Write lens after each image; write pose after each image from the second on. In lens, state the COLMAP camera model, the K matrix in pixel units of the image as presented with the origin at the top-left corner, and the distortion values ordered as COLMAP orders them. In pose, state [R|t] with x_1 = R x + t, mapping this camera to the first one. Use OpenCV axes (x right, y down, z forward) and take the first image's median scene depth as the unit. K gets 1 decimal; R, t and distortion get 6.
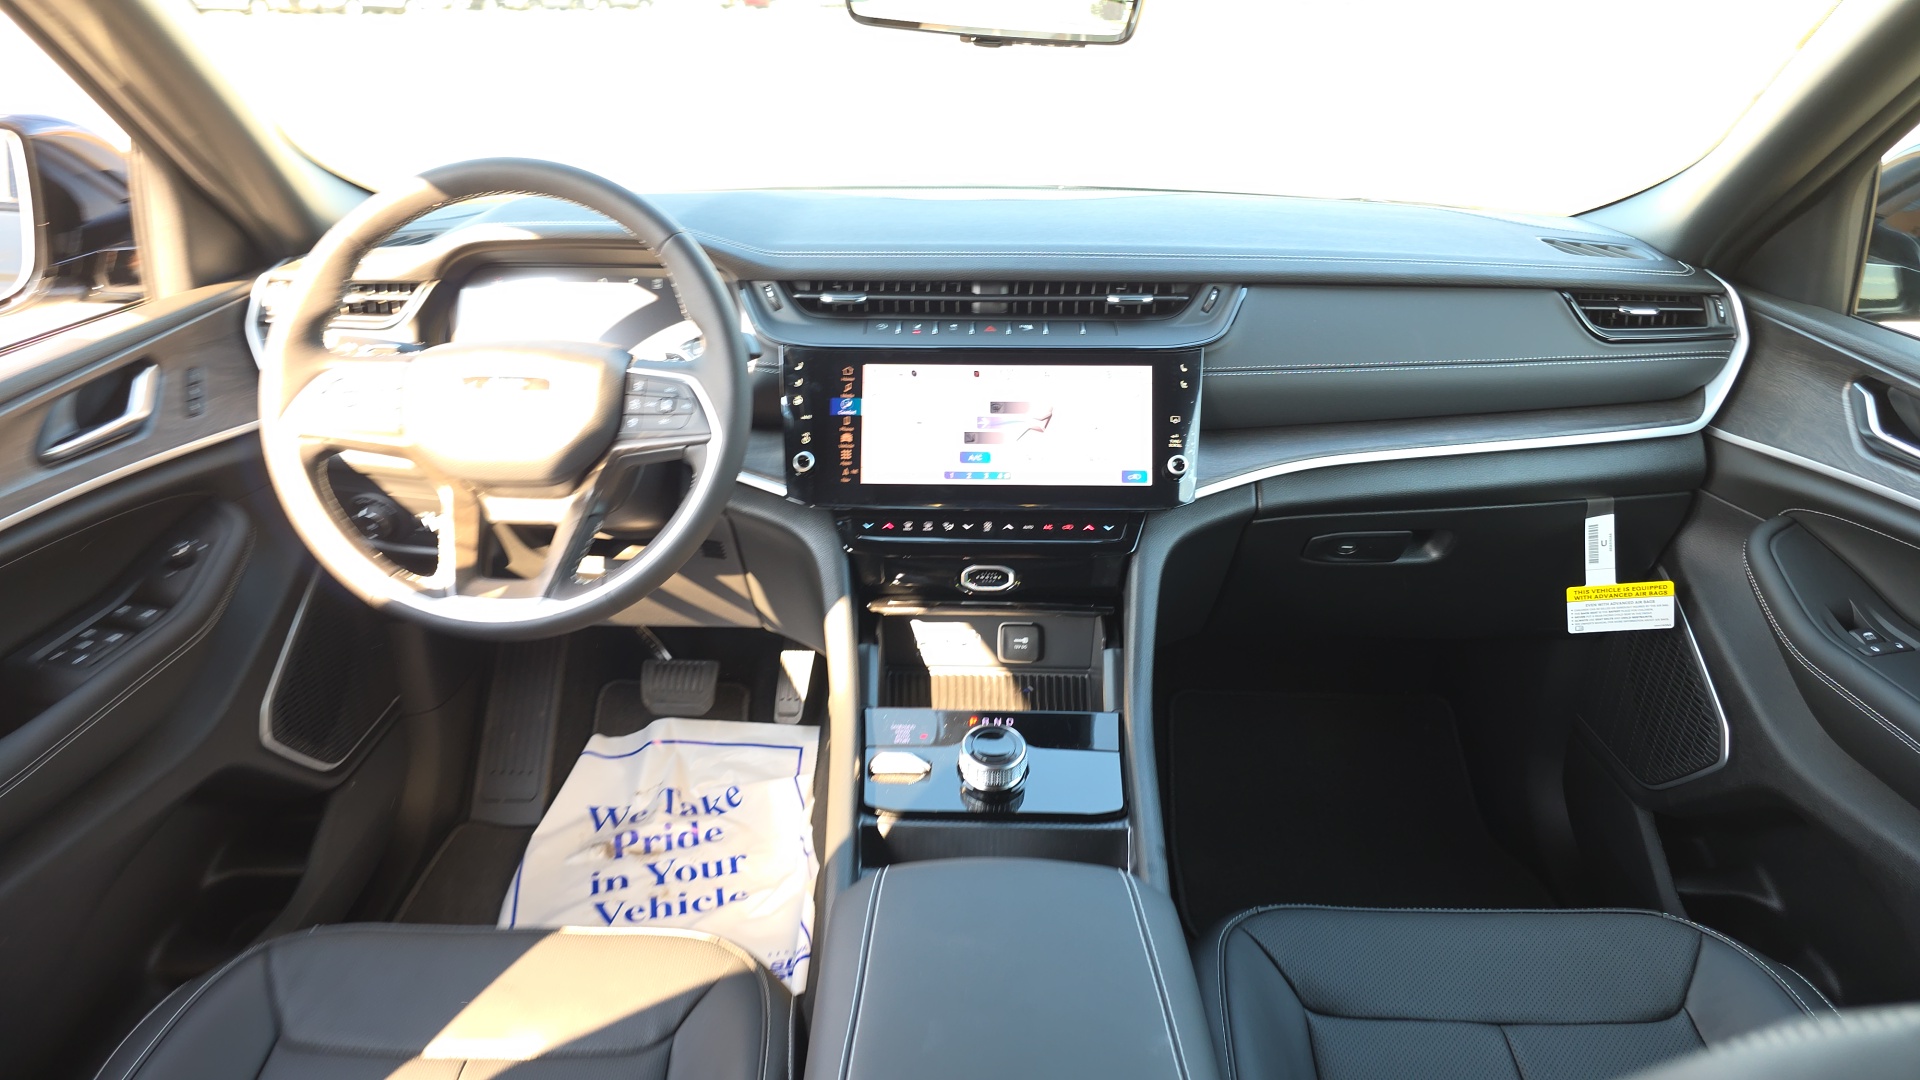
lens RADIAL K [[1317.5, 0, 964.5], [0, 1317.5, 531.0], [0, 0, 1]] dist [0.044116, -0.052454]
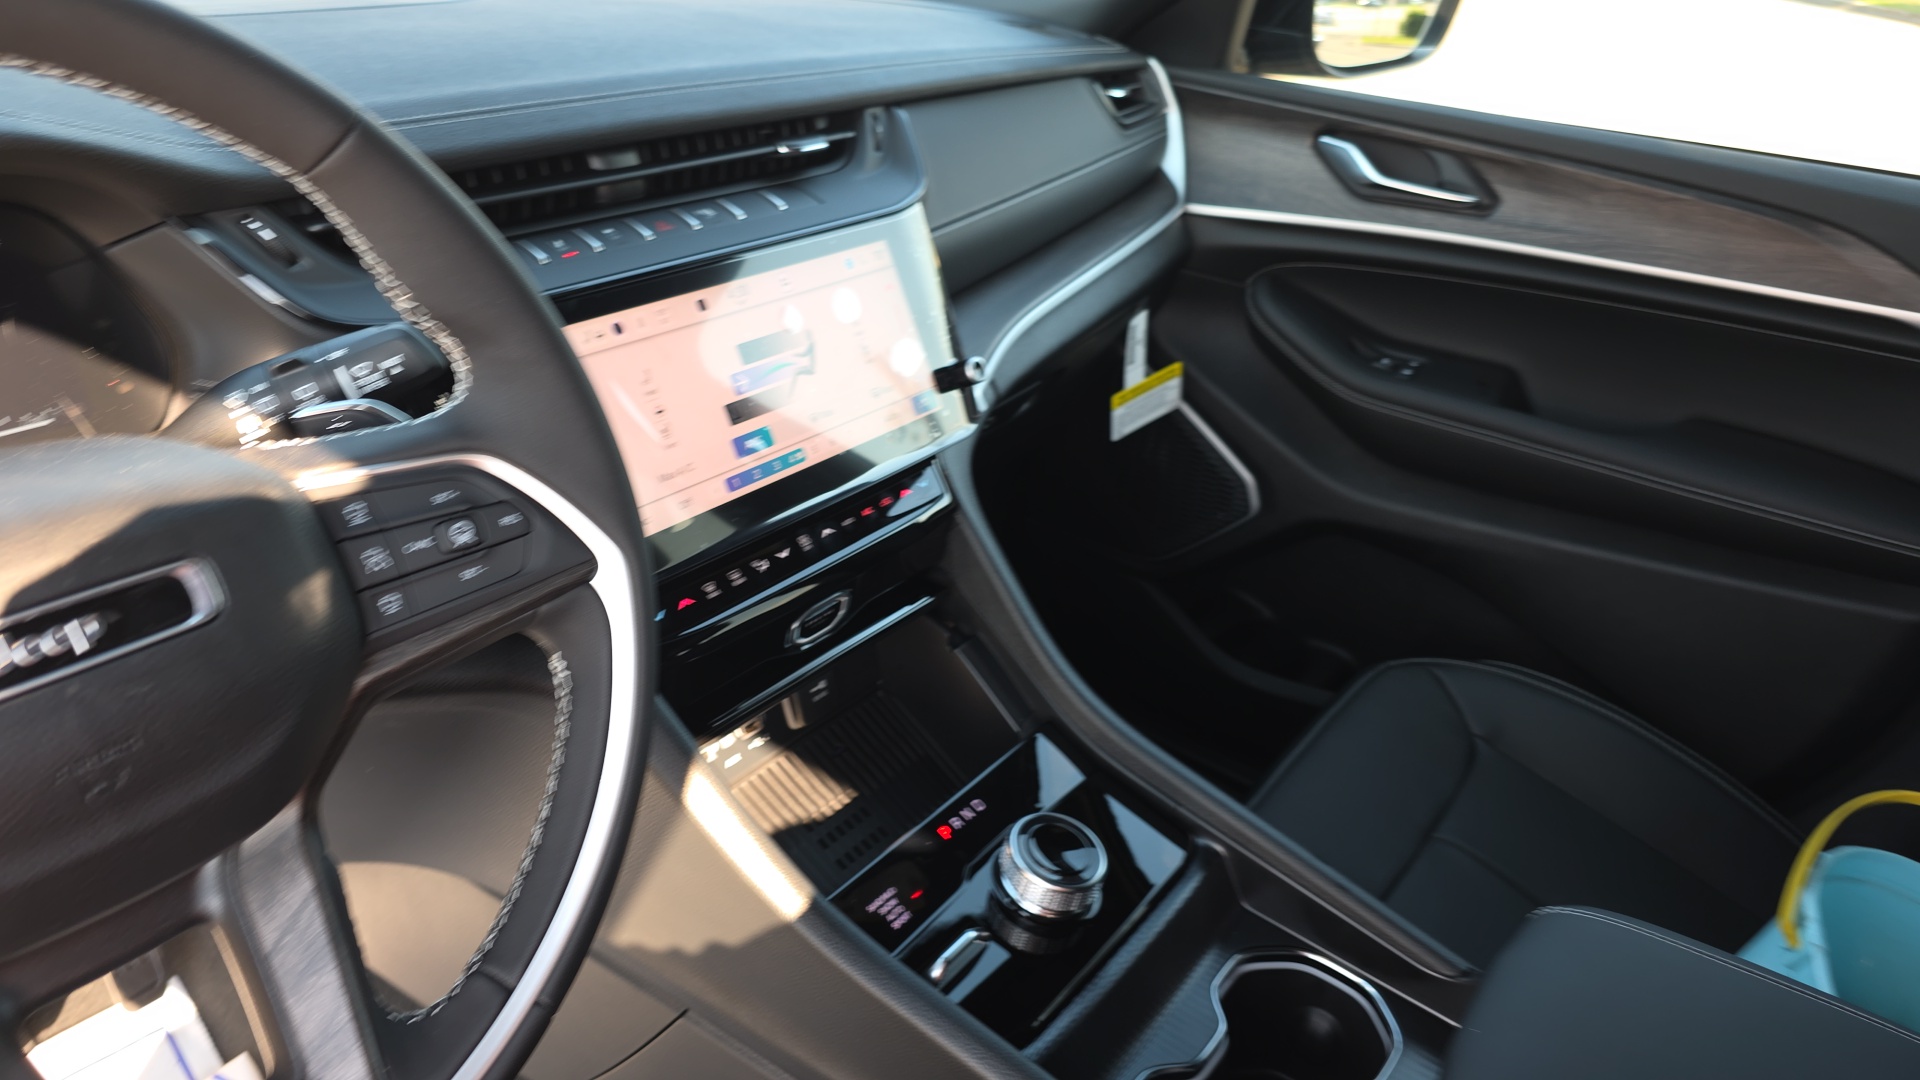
lens RADIAL K [[1317.5, 0, 950.4], [0, 1317.5, 526.6], [0, 0, 1]] dist [0.044116, -0.052454]
pose [[0.589894, -0.339722, 0.732539, -0.385692], [0.238426, 0.940023, 0.243947, -0.142433], [-0.771478, 0.030753, 0.635512, 0.539094]]
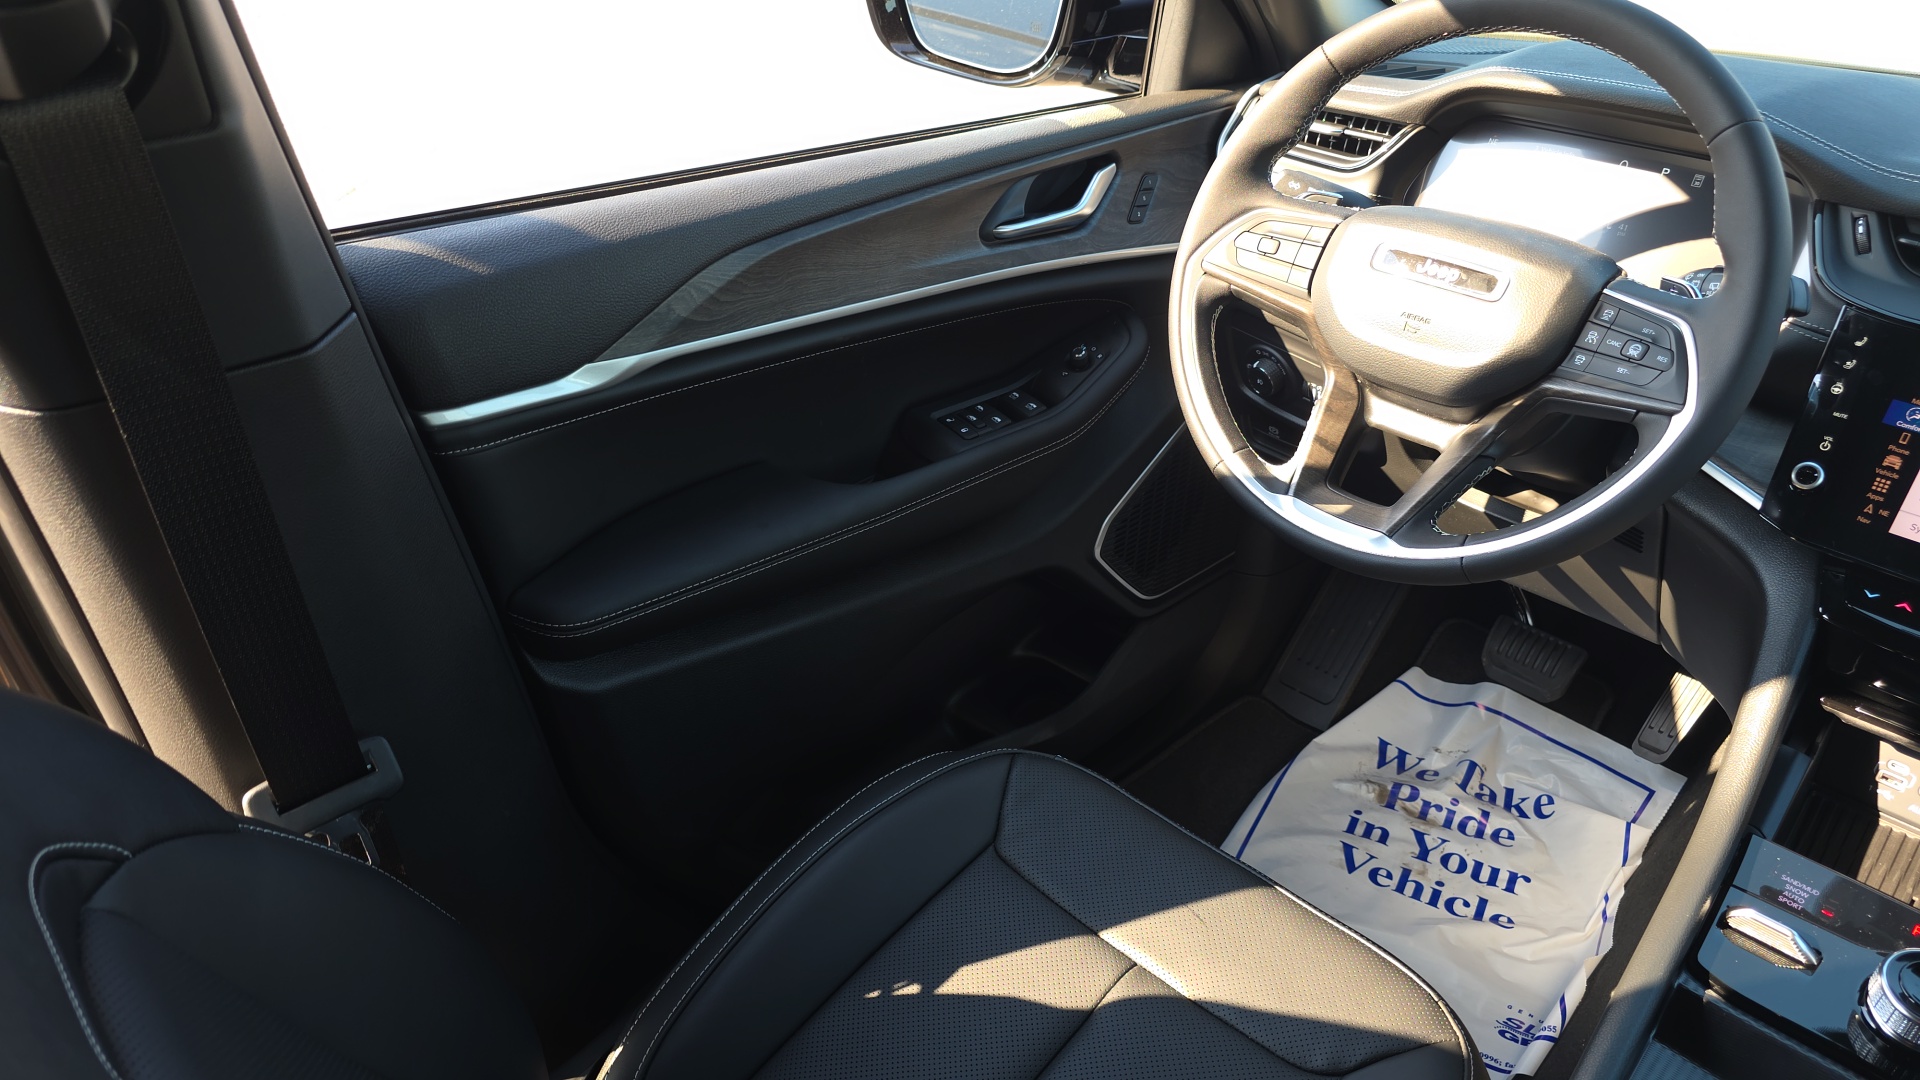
lens RADIAL K [[1317.5, 0, 953.1], [0, 1317.5, 546.9], [0, 0, 1]] dist [0.044116, -0.052454]
pose [[0.727903, 0.364220, -0.580949, -0.027746], [-0.289359, 0.931287, 0.221307, -0.041040], [0.621634, 0.007012, 0.783276, 0.159827]]
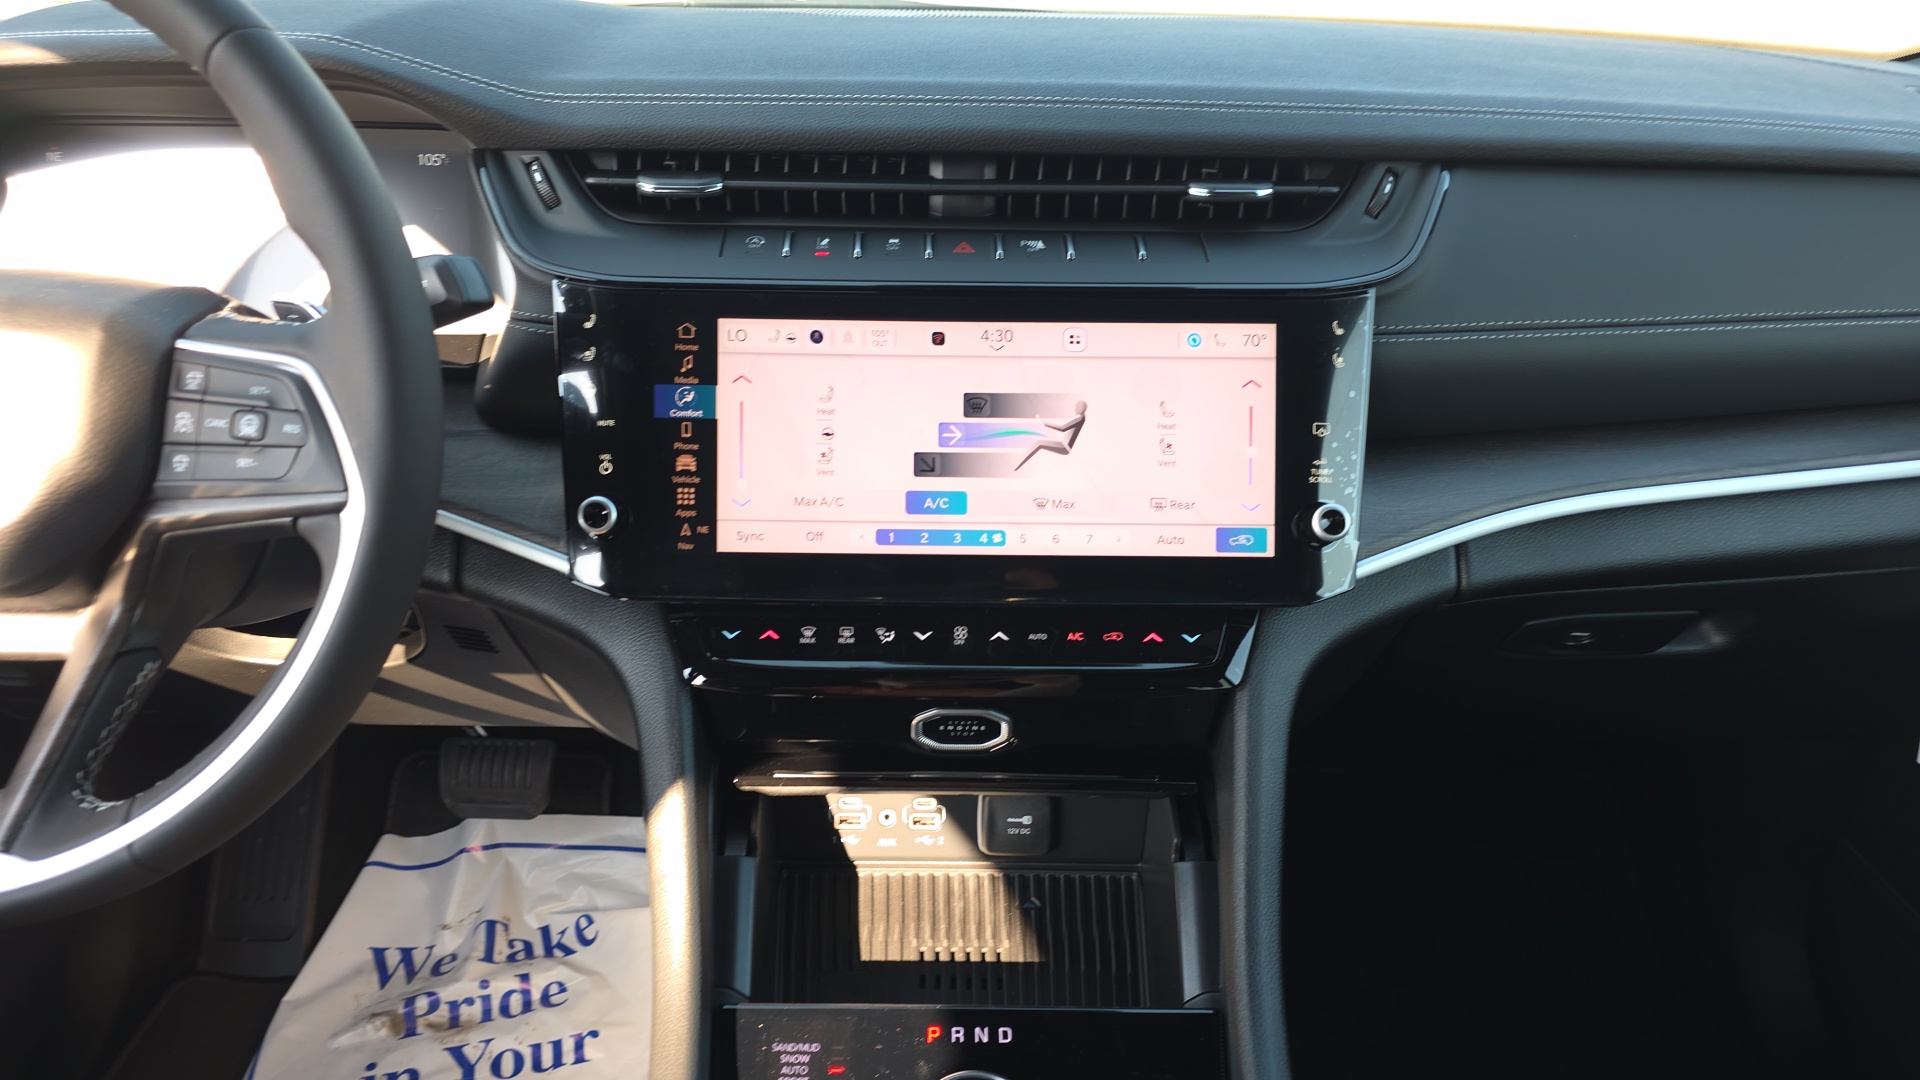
lens RADIAL K [[1317.5, 0, 966.6], [0, 1317.5, 589.8], [0, 0, 1]] dist [0.044116, -0.052454]
pose [[0.999403, -0.005011, 0.034172, 0.002170], [0.000997, 0.993193, 0.116477, -0.080705], [-0.034523, -0.116373, 0.992605, 0.469998]]
